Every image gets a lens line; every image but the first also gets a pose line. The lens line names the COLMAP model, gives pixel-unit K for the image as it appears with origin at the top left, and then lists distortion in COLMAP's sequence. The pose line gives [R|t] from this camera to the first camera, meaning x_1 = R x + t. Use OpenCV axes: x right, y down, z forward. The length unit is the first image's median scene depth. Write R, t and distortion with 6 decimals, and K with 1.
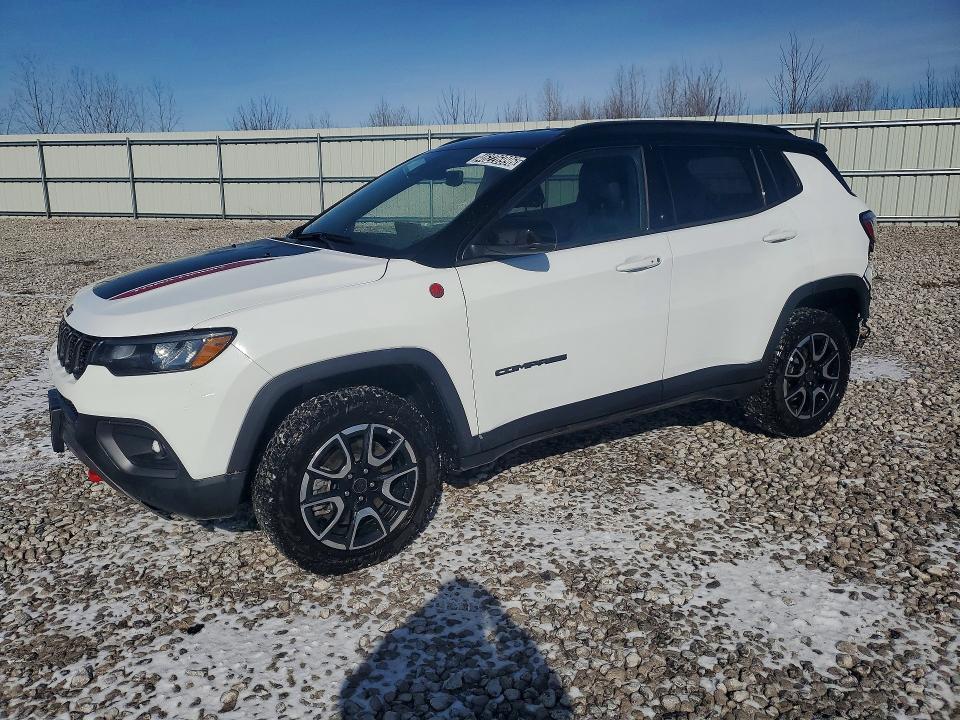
lens RADIAL K [[788.4, 0, 475.4], [0, 788.4, 362.0], [0, 0, 1]] dist [0.009038, 0.021746]
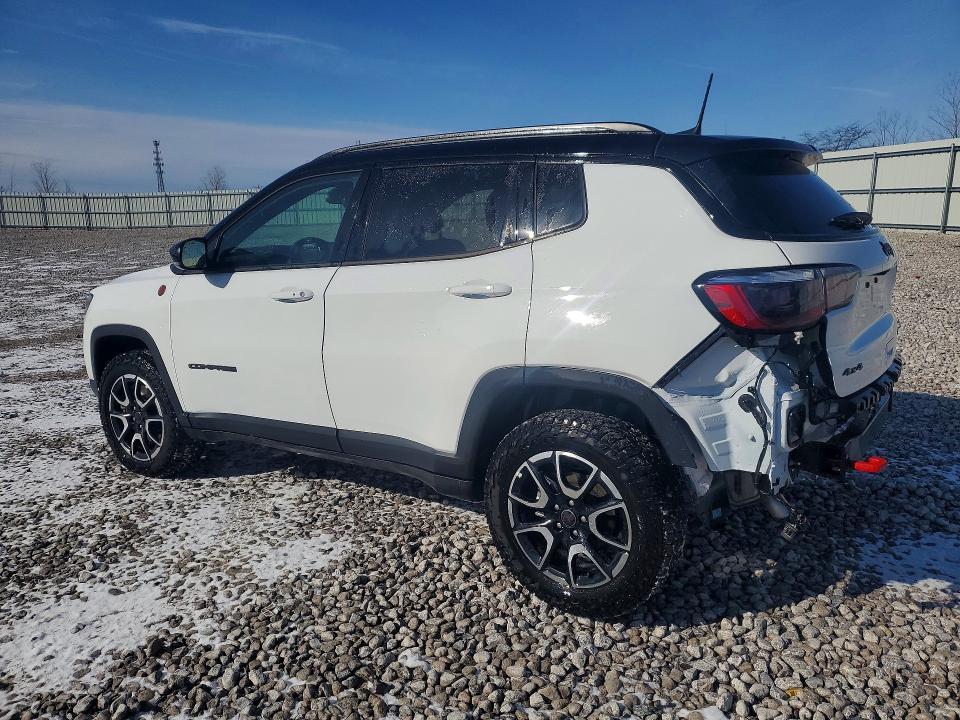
lens RADIAL K [[788.4, 0, 475.4], [0, 788.4, 362.0], [0, 0, 1]] dist [0.009038, 0.021746]
pose [[0.341137, 0.185016, -0.921626, 1.189104], [-0.192609, 0.973395, 0.124115, -0.208440], [0.920069, 0.135174, 0.367697, 0.864408]]
